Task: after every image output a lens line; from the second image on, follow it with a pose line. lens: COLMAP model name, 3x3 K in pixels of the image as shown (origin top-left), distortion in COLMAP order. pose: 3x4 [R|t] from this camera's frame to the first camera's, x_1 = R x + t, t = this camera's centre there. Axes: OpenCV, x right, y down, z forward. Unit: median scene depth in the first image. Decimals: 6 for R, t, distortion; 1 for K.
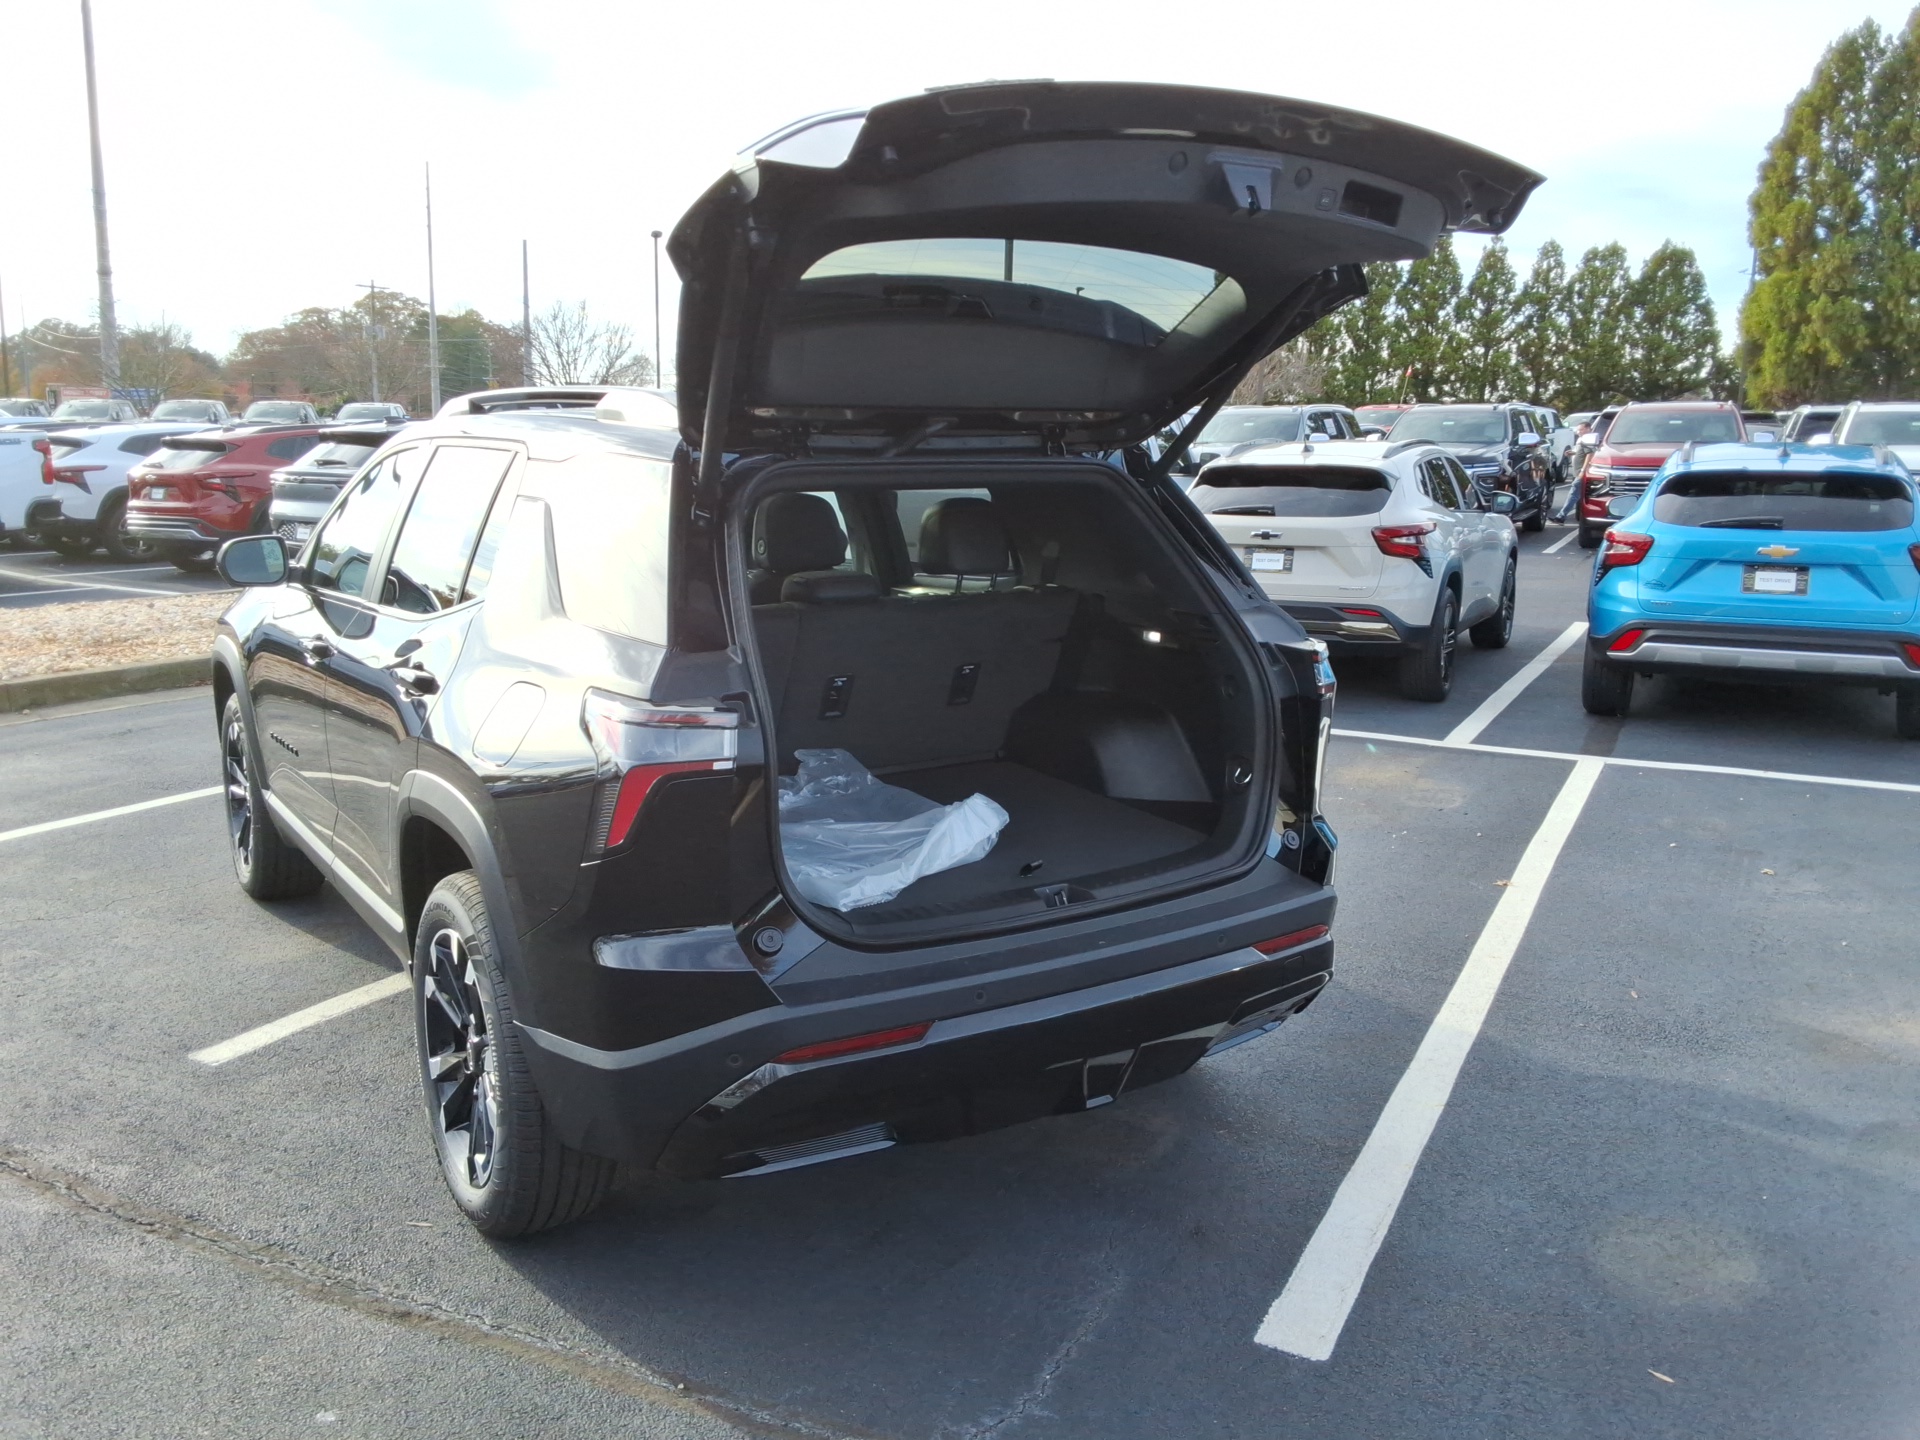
lens RADIAL K [[1545.9, 0, 964.7], [0, 1545.9, 714.0], [0, 0, 1]] dist [0.081189, -0.120222]
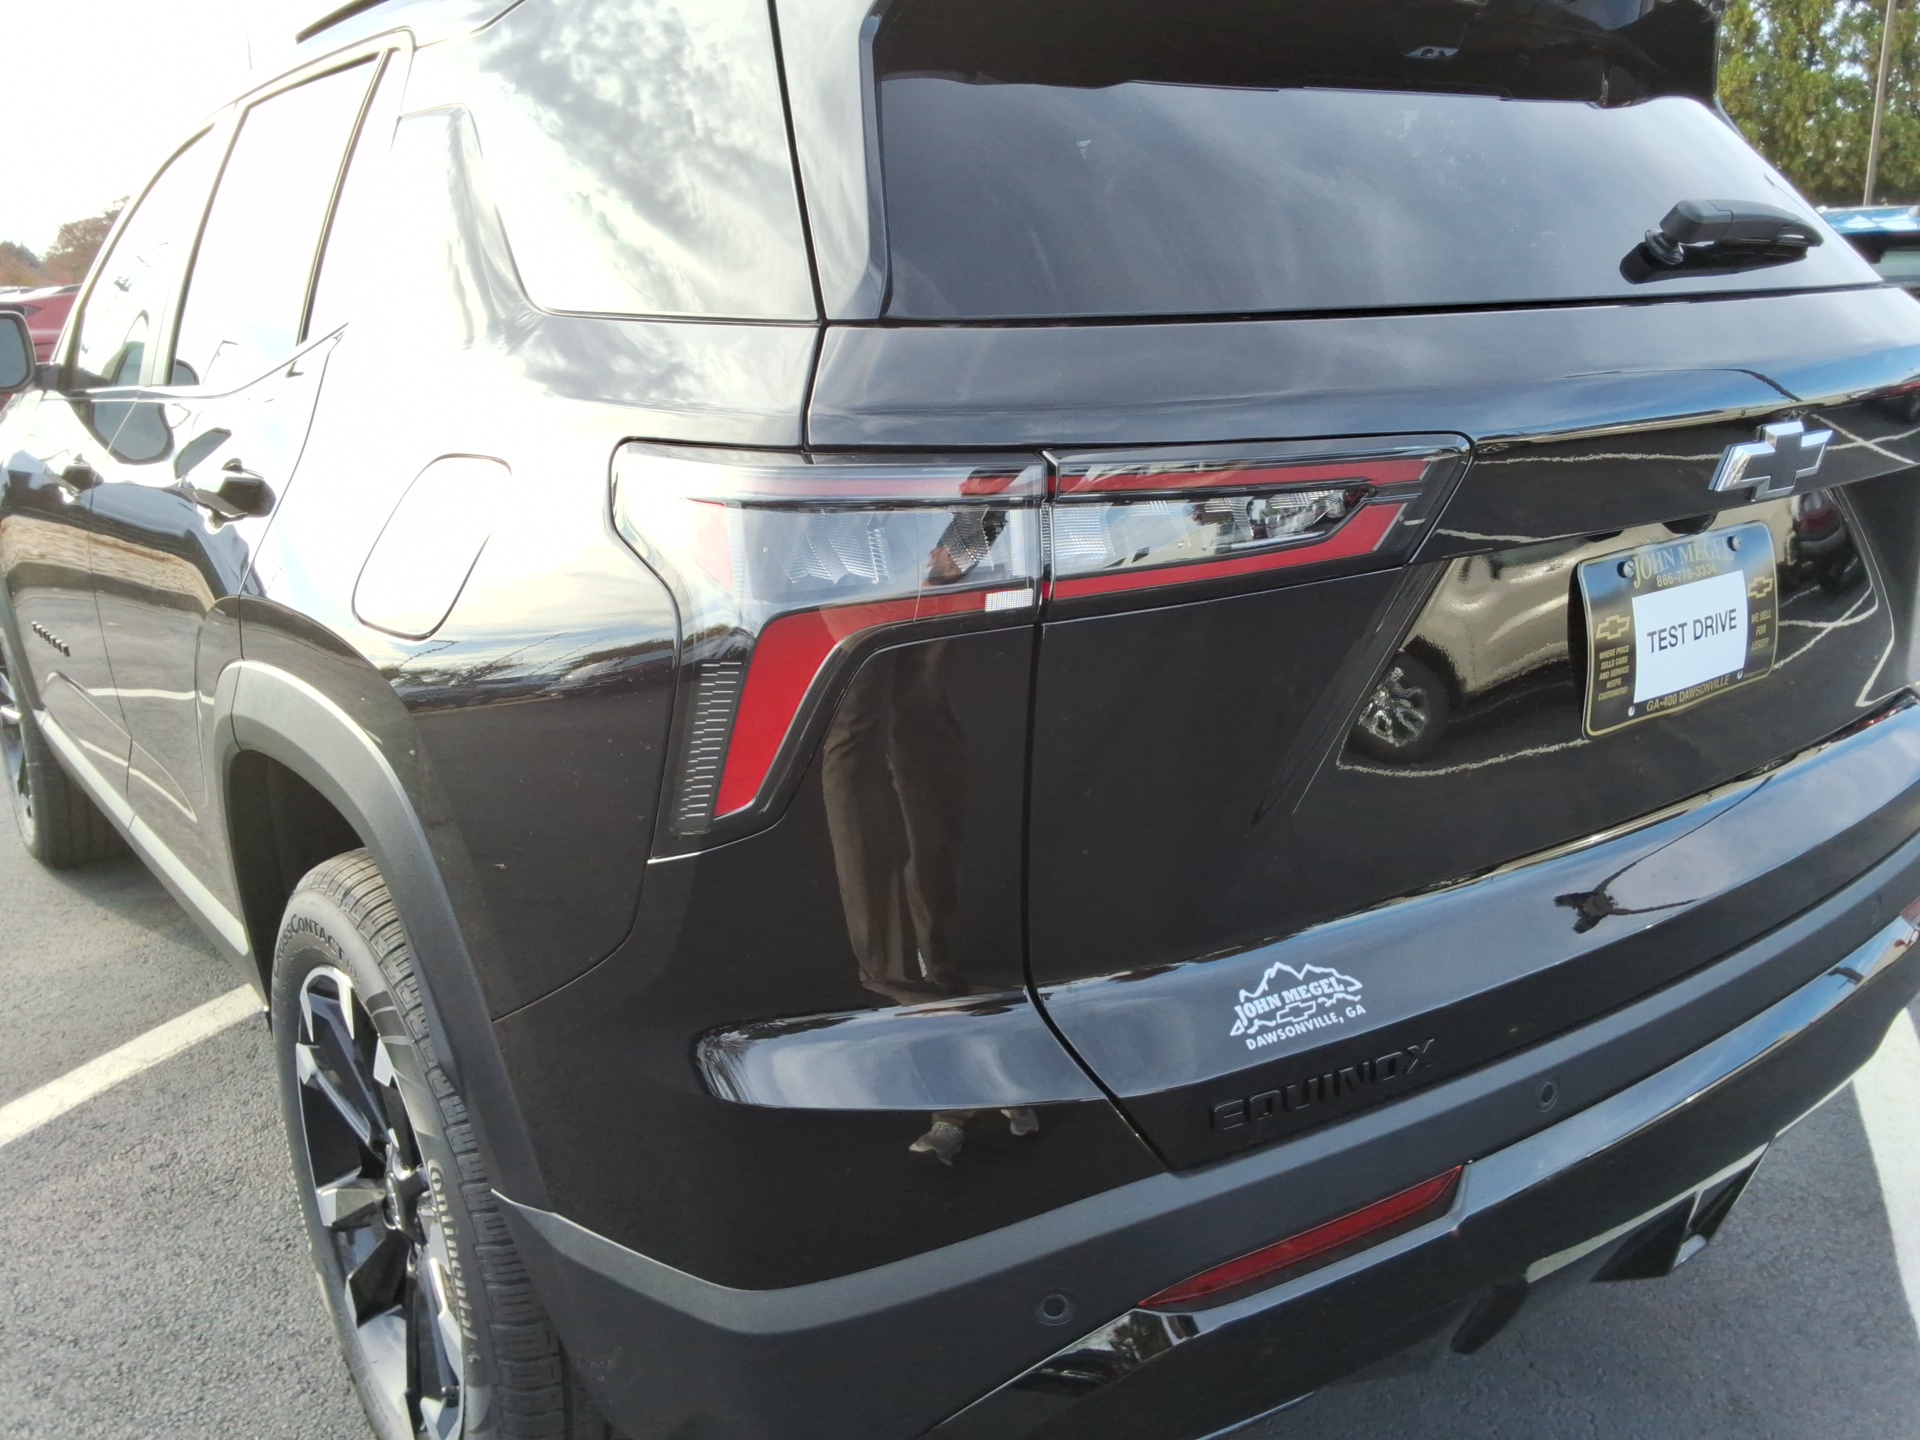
lens RADIAL K [[1545.9, 0, 966.5], [0, 1545.9, 720.1], [0, 0, 1]] dist [0.081189, -0.120222]
pose [[0.996164, -0.053500, 0.069242, -0.147374], [0.047593, 0.995303, 0.084304, 0.022475], [-0.073427, -0.080685, 0.994031, 0.458057]]
